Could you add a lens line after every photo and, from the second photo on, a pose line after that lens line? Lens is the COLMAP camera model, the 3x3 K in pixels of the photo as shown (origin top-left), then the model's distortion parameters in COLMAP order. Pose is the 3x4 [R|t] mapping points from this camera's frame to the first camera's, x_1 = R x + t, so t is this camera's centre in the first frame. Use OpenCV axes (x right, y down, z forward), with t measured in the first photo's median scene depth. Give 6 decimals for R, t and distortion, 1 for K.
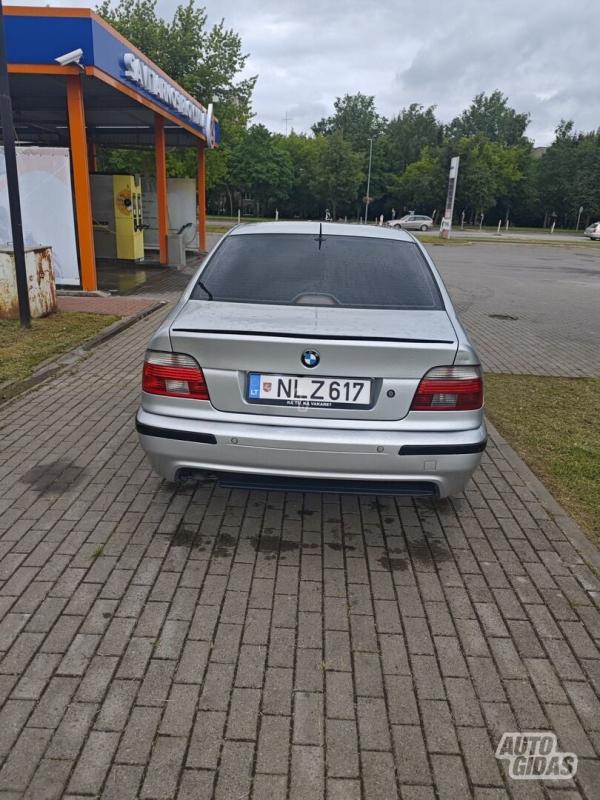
lens RADIAL K [[595.0, 0, 279.9], [0, 595.0, 389.2], [0, 0, 1]] dist [0.012497, -0.003089]
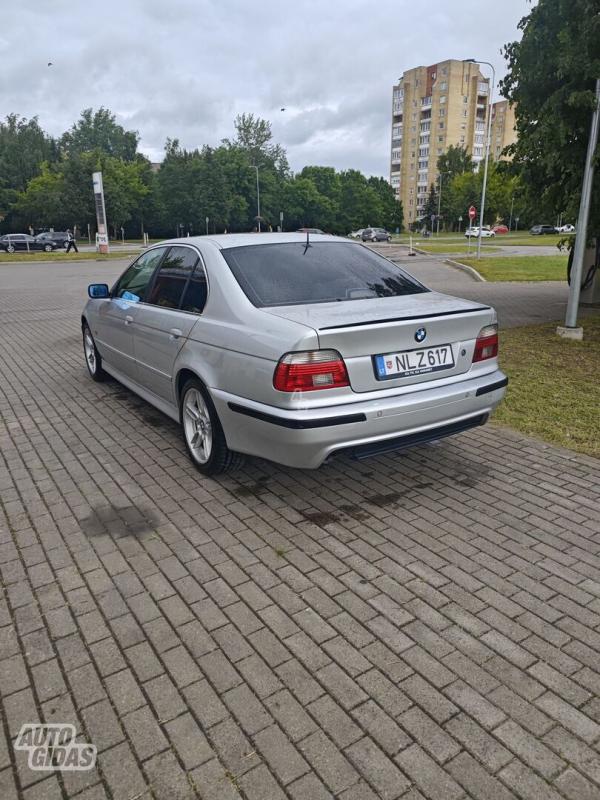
lens RADIAL K [[600.5, 0, 285.9], [0, 600.5, 399.7], [0, 0, 1]] dist [0.024155, -0.025792]
pose [[0.815544, -0.205401, 0.541016, -0.856466], [0.210705, 0.976114, 0.052966, -0.042968], [-0.538973, 0.070799, 0.839342, 0.090784]]
